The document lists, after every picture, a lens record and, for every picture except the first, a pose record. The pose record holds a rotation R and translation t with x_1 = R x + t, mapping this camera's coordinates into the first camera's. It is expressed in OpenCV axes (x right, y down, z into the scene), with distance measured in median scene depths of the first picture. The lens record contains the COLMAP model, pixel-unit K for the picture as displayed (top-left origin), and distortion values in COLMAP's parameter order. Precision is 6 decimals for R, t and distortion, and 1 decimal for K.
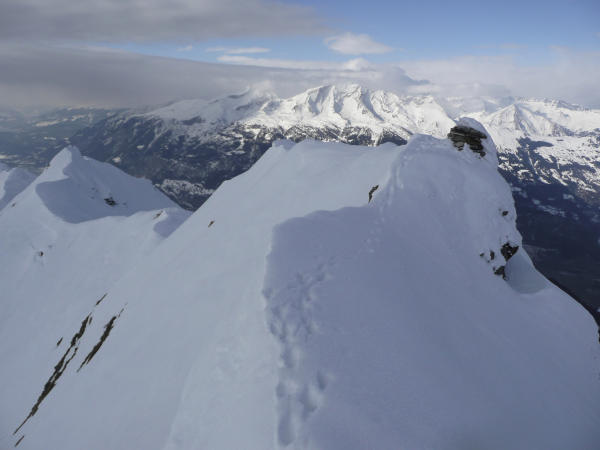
lens RADIAL K [[485.8, 0, 300.4], [0, 485.8, 227.4], [0, 0, 1]] dist [-0.001989, 0.015264]
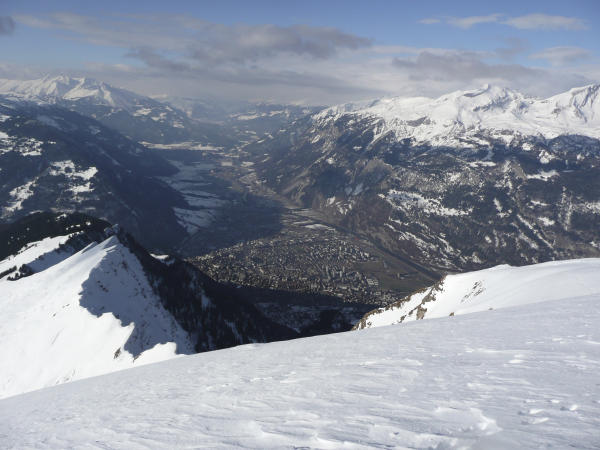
lens RADIAL K [[485.8, 0, 299.4], [0, 485.8, 223.8], [0, 0, 1]] dist [-0.001989, 0.015264]
pose [[0.941105, 0.115835, -0.317654, -0.136788], [-0.119805, 0.992772, 0.007080, -0.024822], [0.316178, 0.031394, 0.948180, 0.145456]]
